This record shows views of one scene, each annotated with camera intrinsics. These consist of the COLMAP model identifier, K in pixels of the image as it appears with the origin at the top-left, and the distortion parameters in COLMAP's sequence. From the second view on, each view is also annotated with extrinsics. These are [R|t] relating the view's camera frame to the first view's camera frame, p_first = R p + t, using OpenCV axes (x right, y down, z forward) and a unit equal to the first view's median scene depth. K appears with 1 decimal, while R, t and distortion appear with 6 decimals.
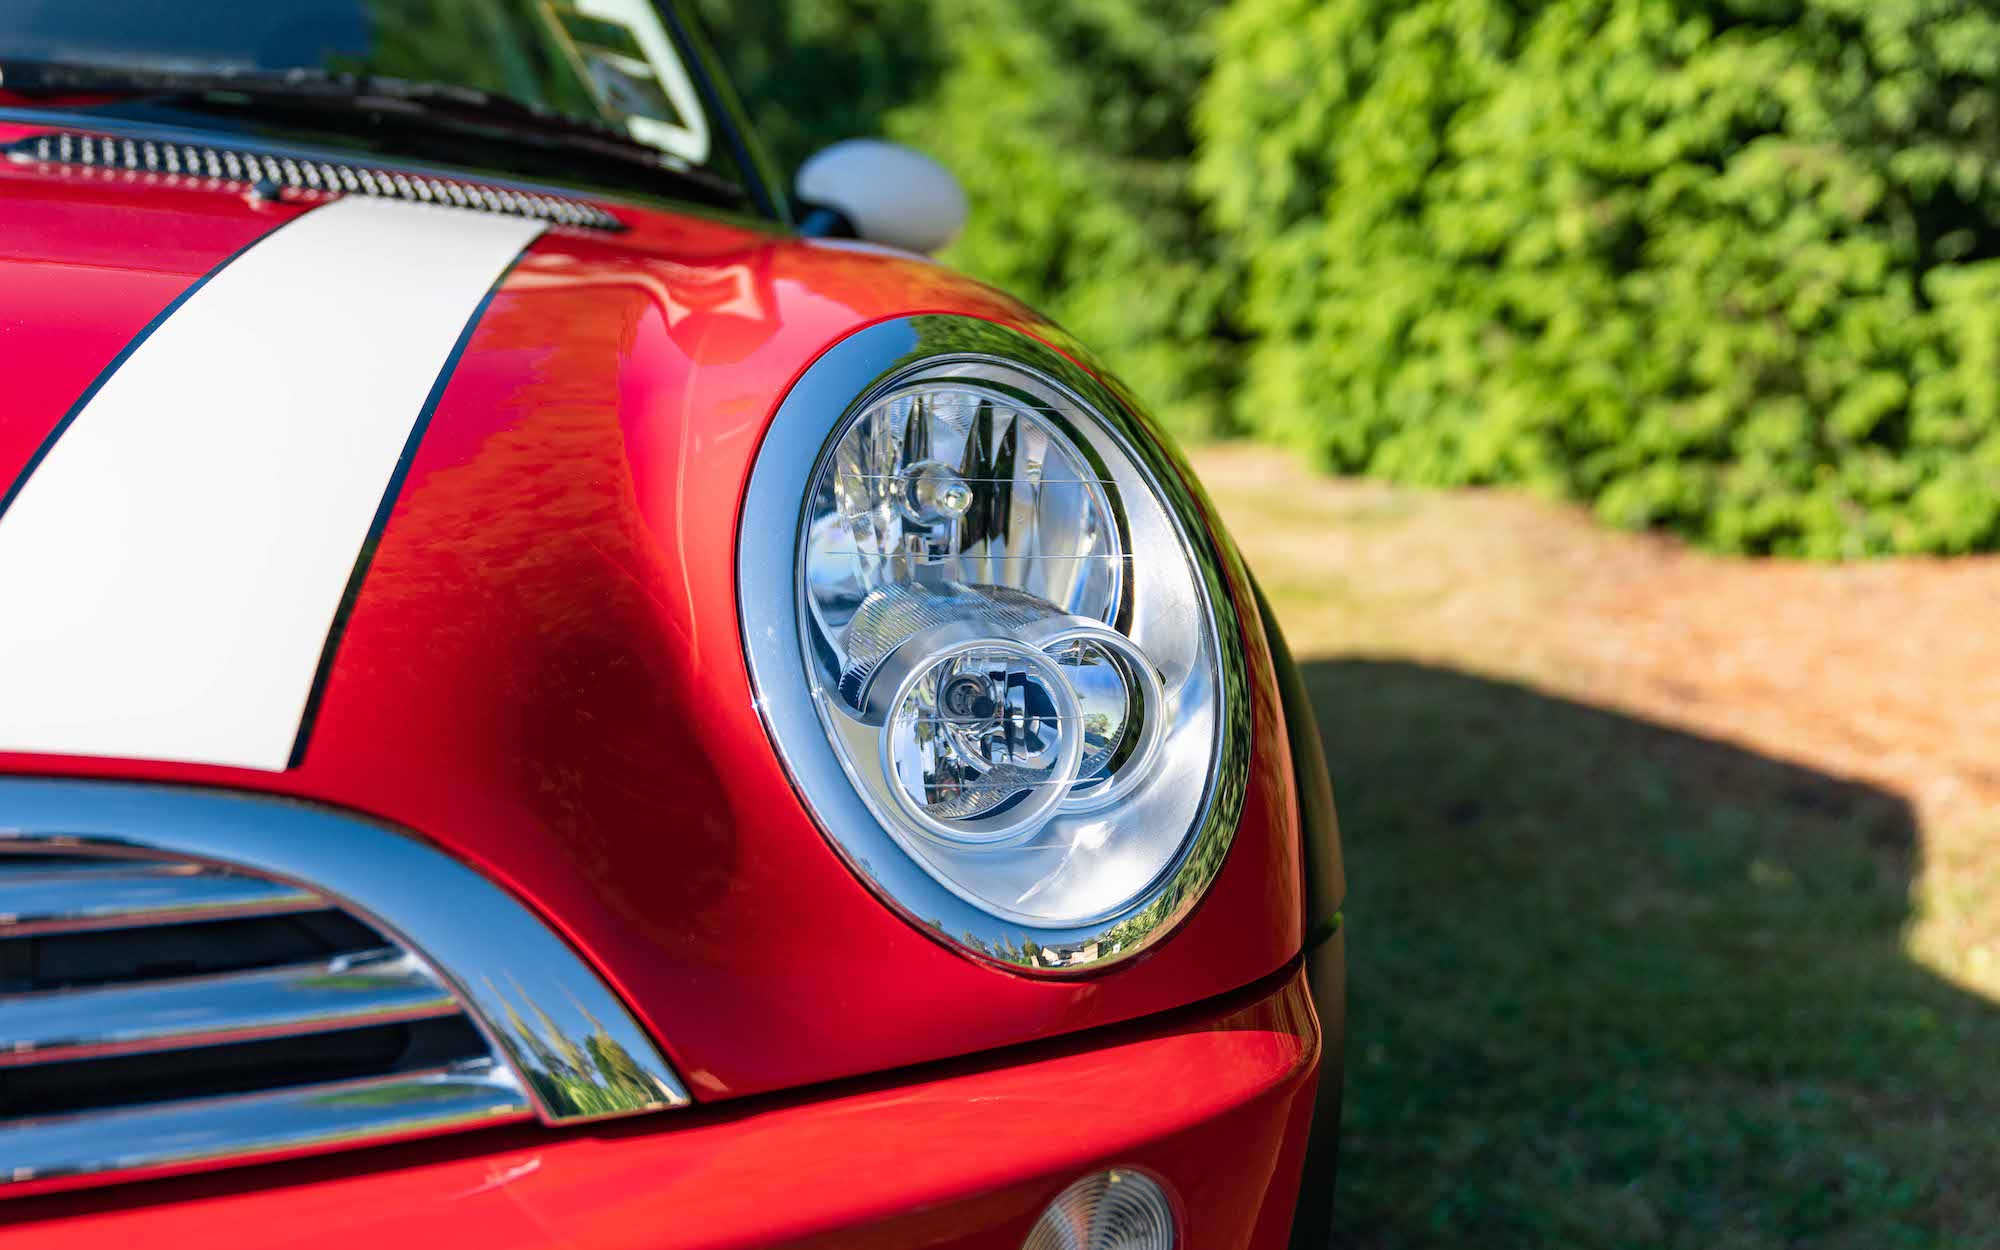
lens RADIAL K [[1988.7, 0, 987.3], [0, 1988.7, 612.5], [0, 0, 1]] dist [0.008478, 0.000000]
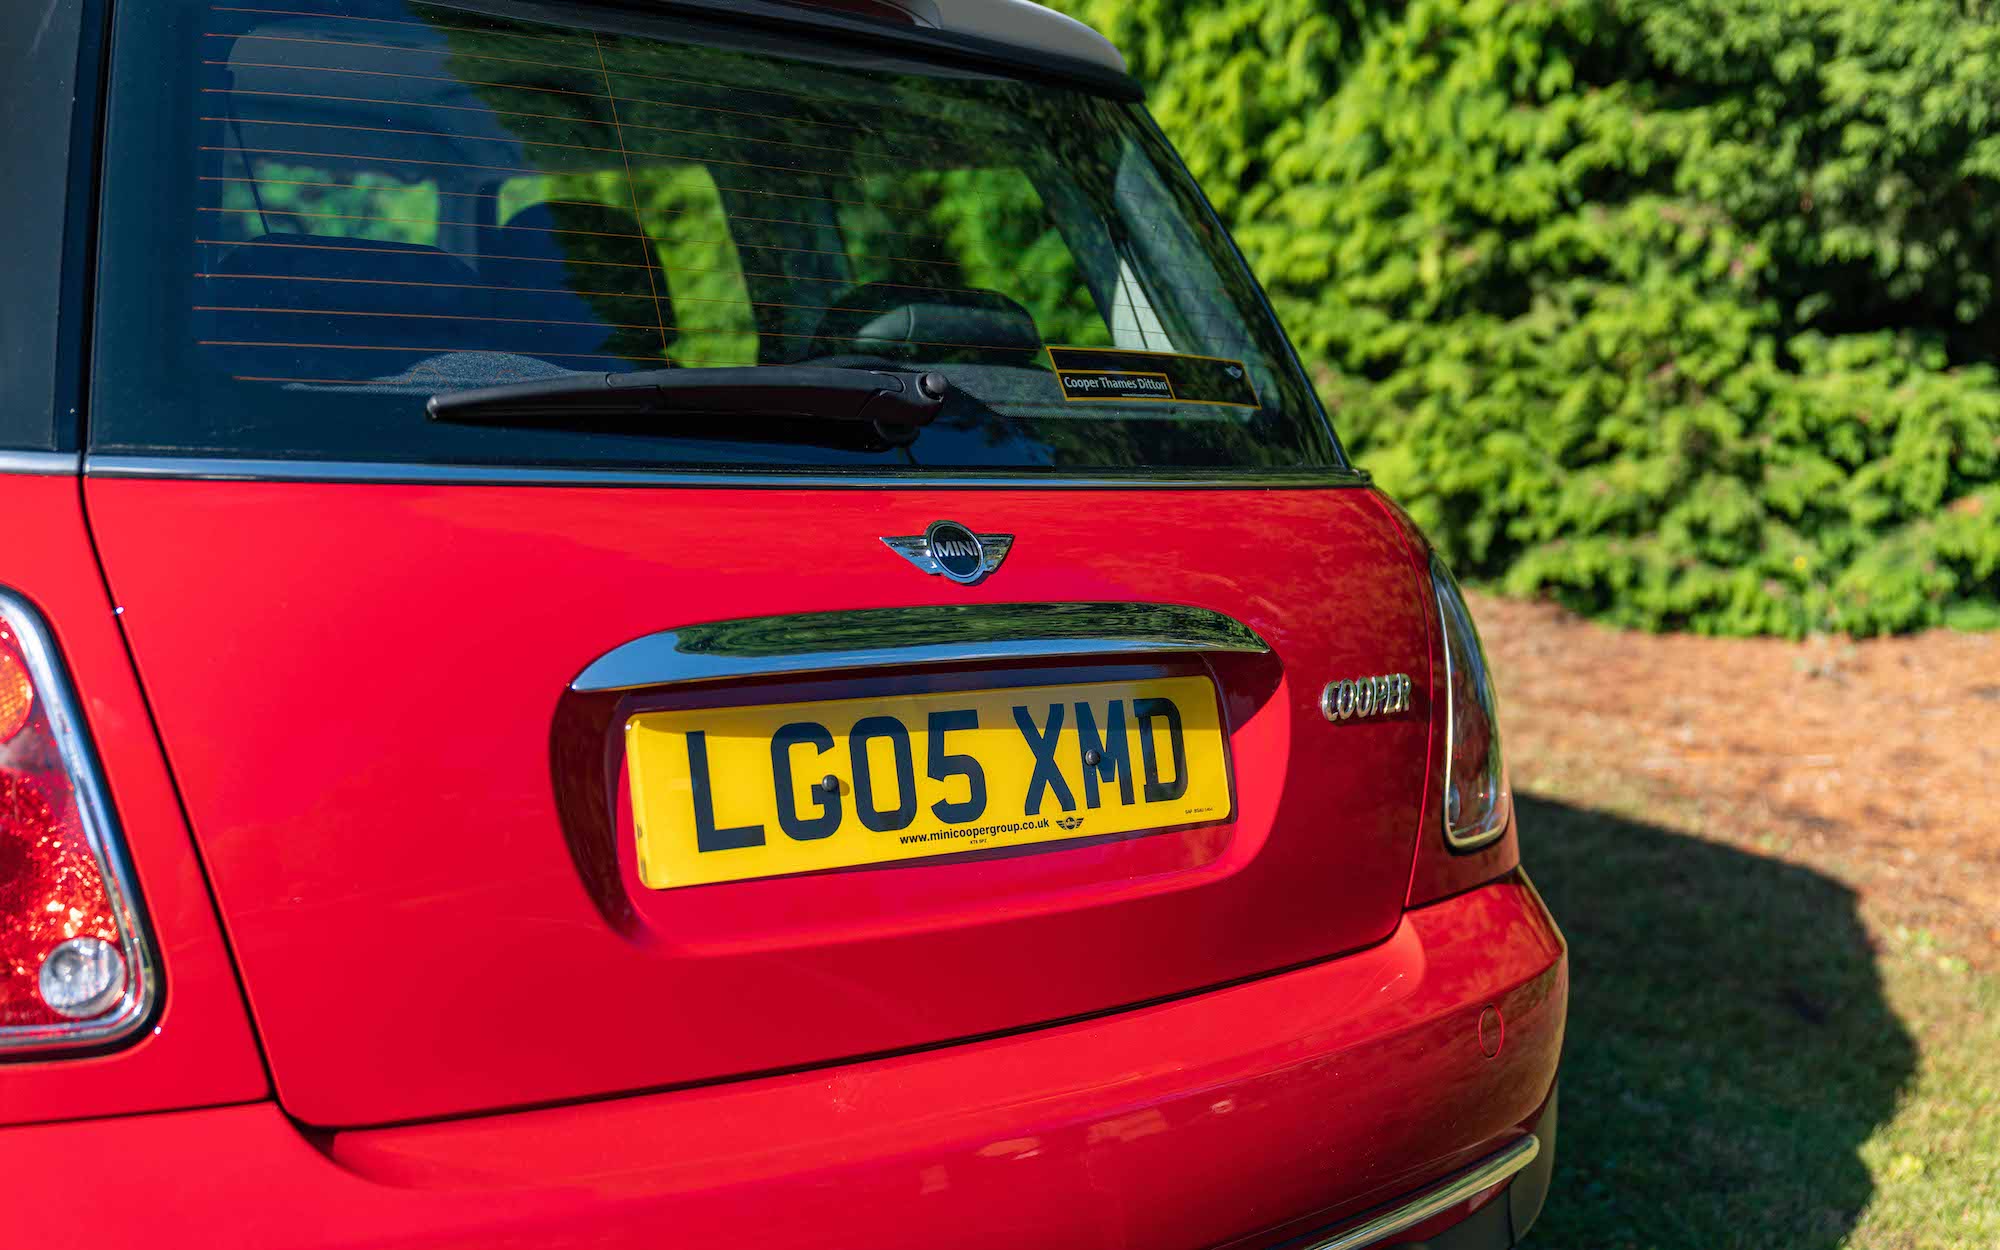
lens RADIAL K [[2230.8, 0, 990.0], [0, 2230.8, 633.7], [0, 0, 1]] dist [0.003854, 0.000000]
pose [[0.945430, -0.025310, 0.324840, -0.267496], [0.012890, 0.999103, 0.040328, -0.070513], [-0.325570, -0.033940, 0.944909, 0.068559]]
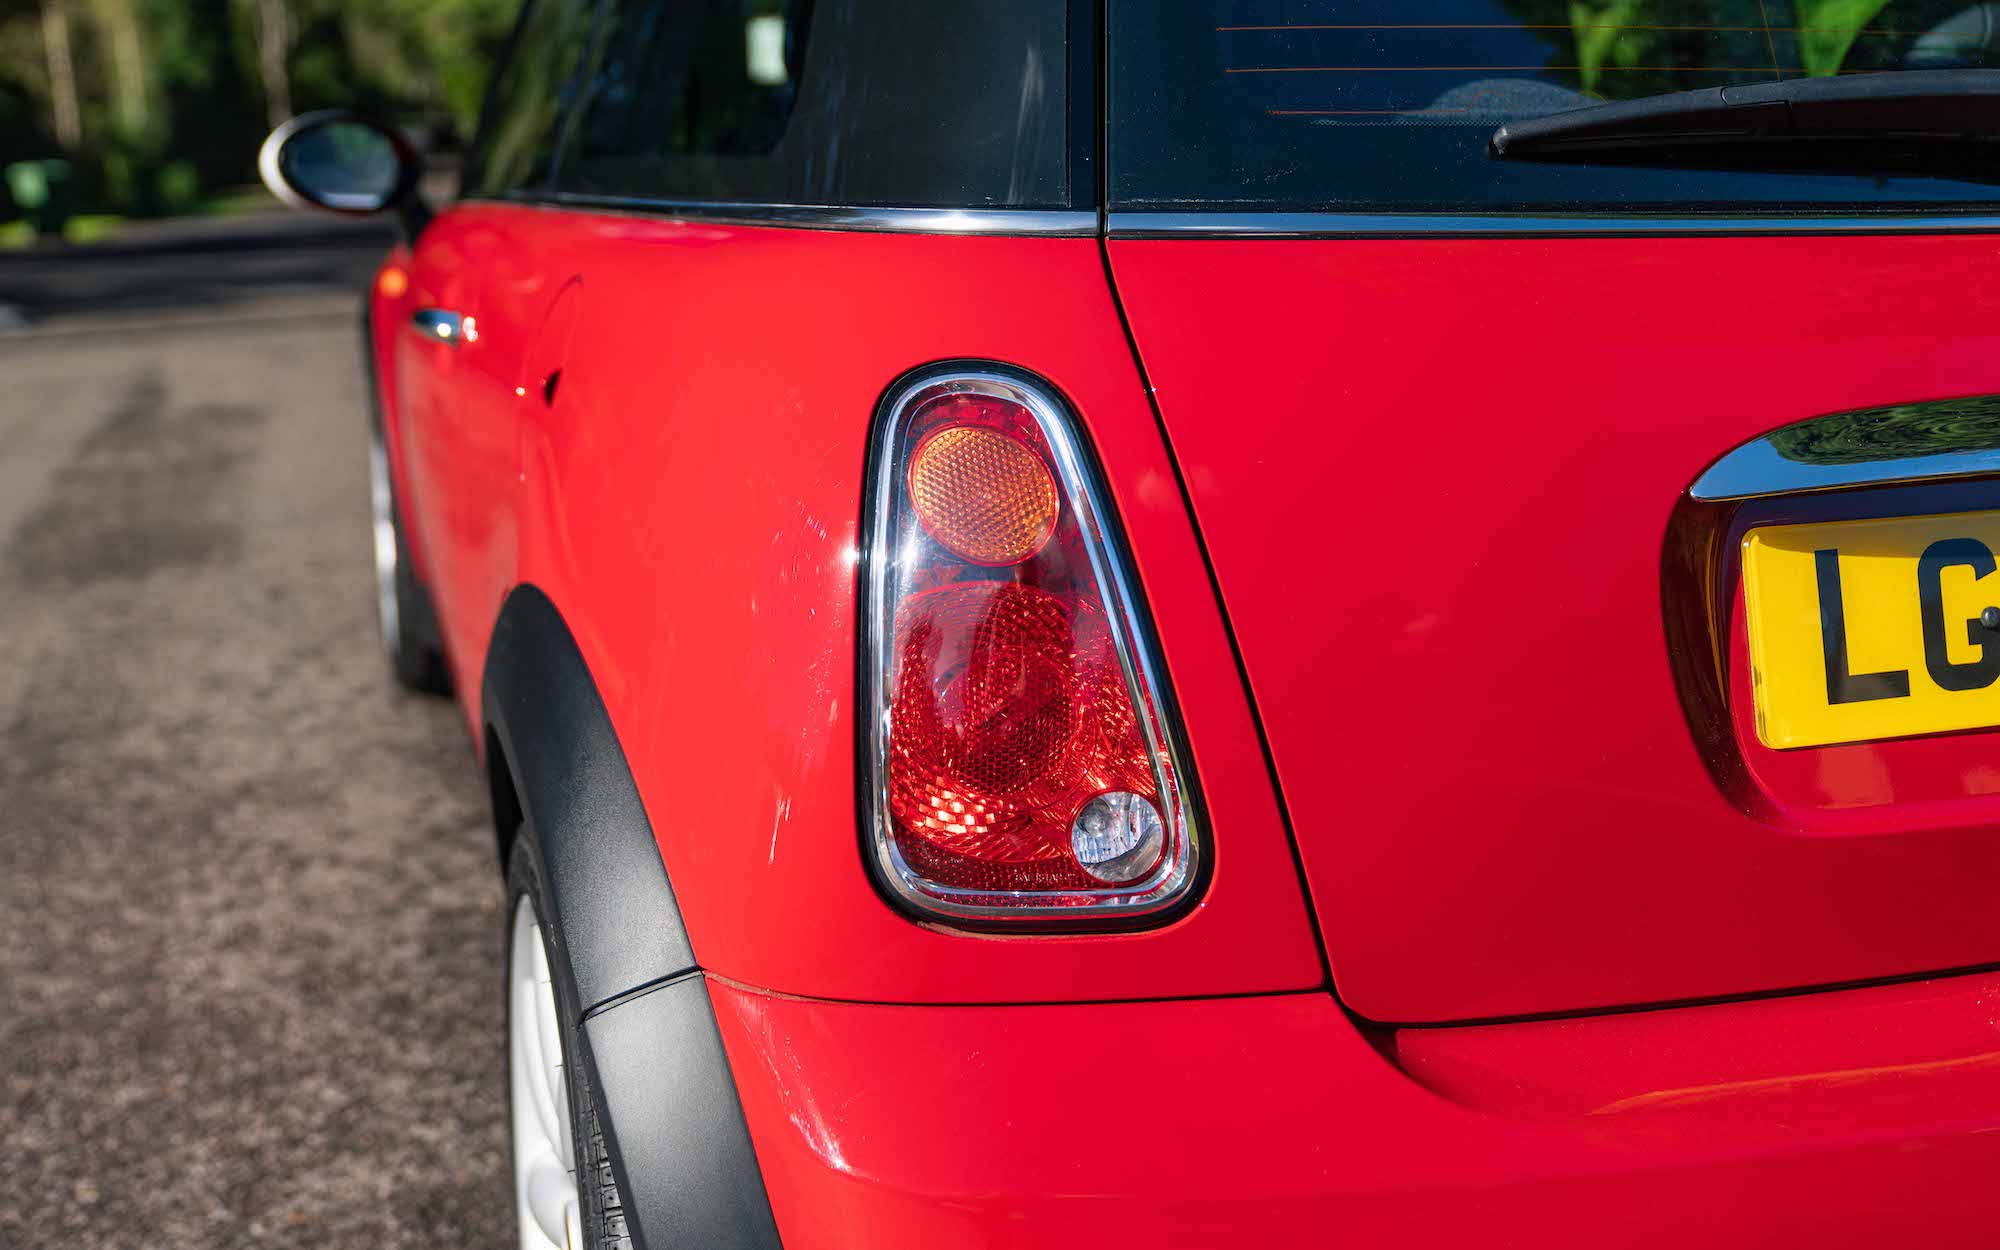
lens RADIAL K [[1988.7, 0, 1002.2], [0, 1988.7, 626.6], [0, 0, 1]] dist [0.008478, 0.000000]
pose [[0.999626, -0.026907, -0.004896, -0.289004], [0.027336, 0.988575, 0.148229, -0.071105], [0.000852, -0.148308, 0.988941, 0.140253]]
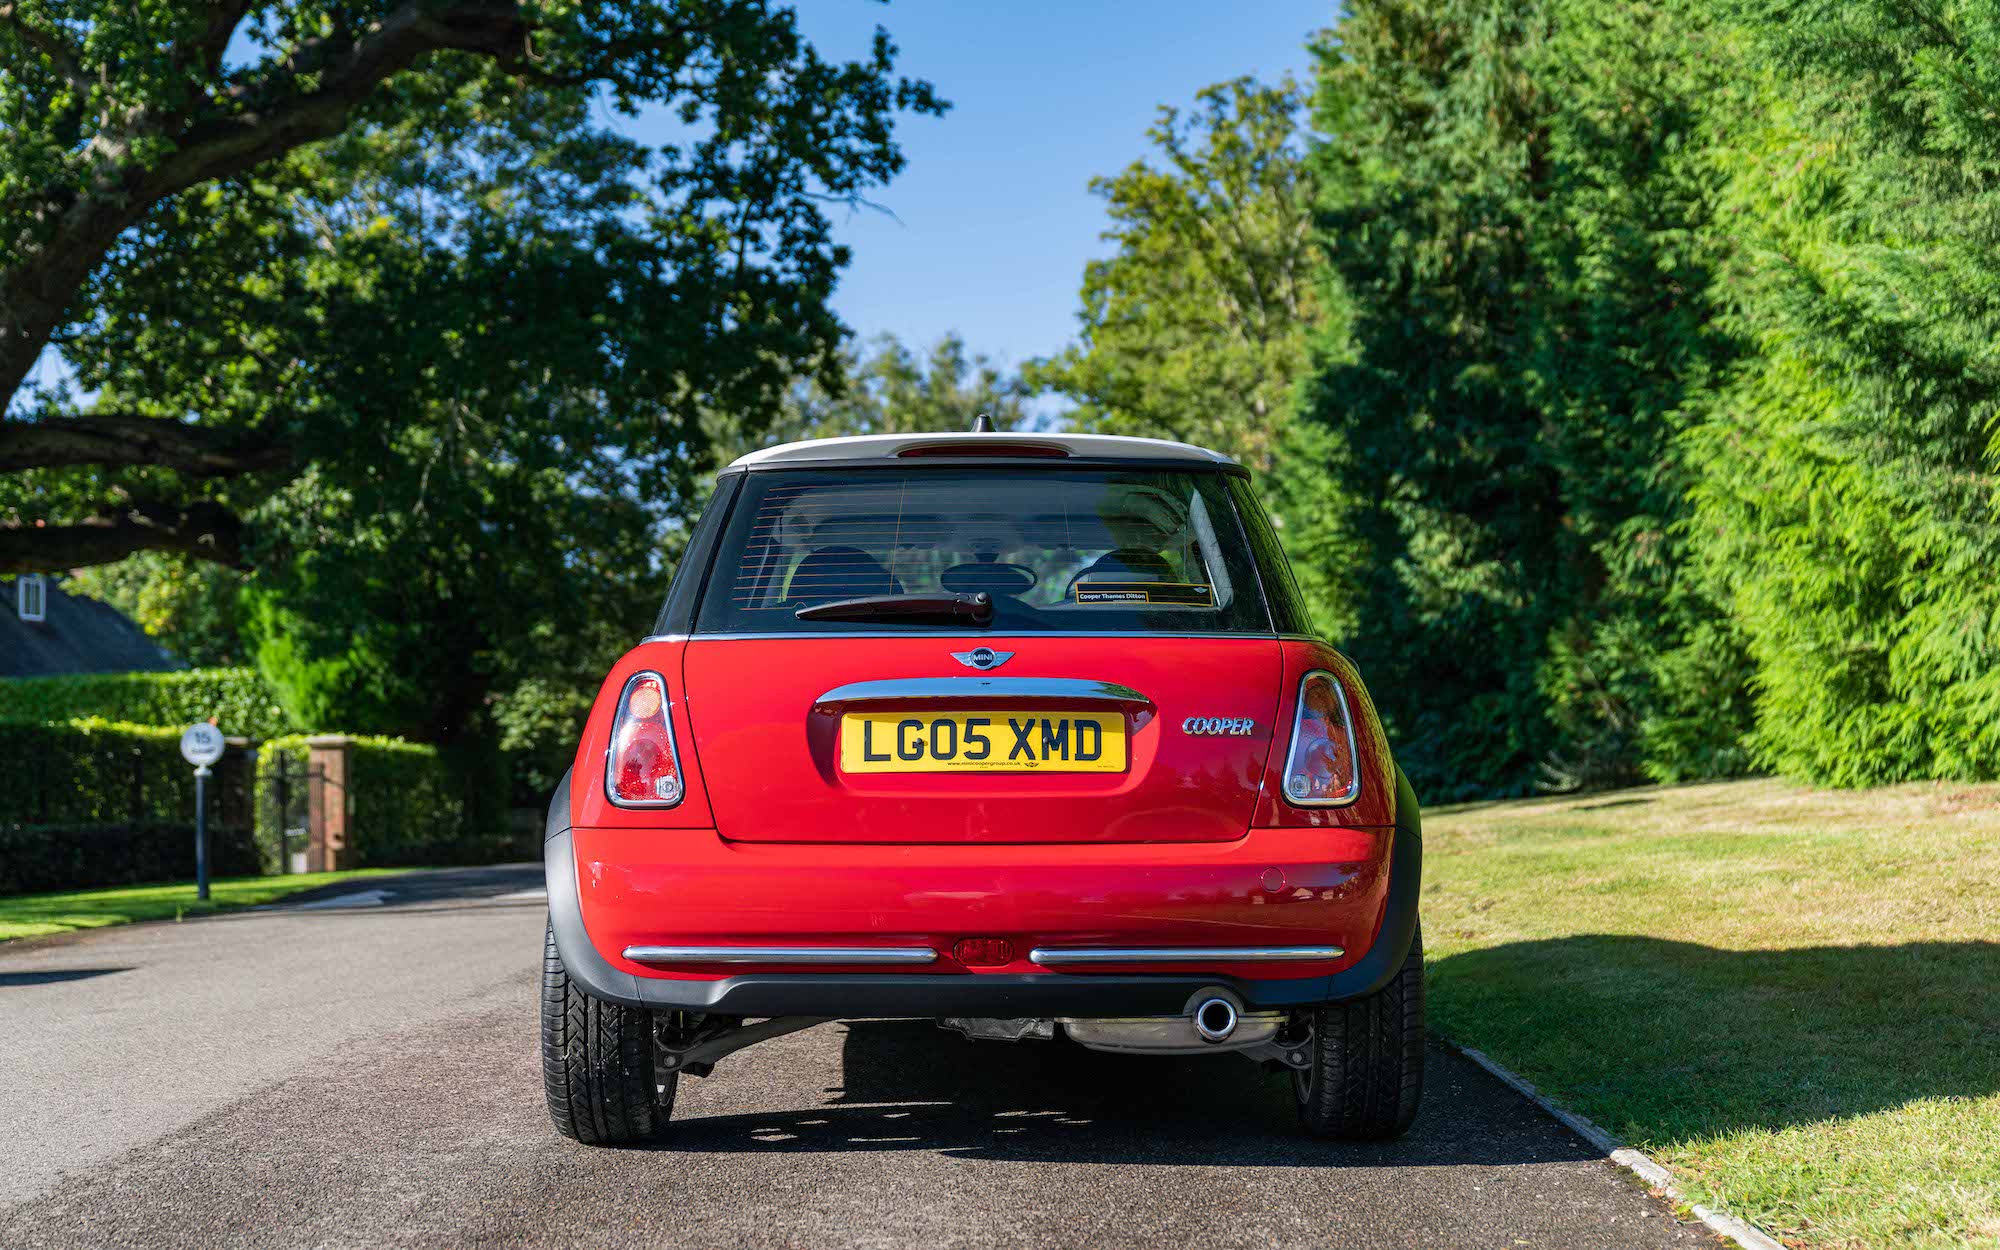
lens RADIAL K [[2665.2, 0, 996.6], [0, 2665.2, 628.3], [0, 0, 1]] dist [0.013446, 0.000000]
pose [[0.945095, -0.050441, -0.322880, 0.088969], [0.000821, 0.988380, -0.152004, 0.047781], [0.326795, 0.143393, 0.934154, -0.455752]]
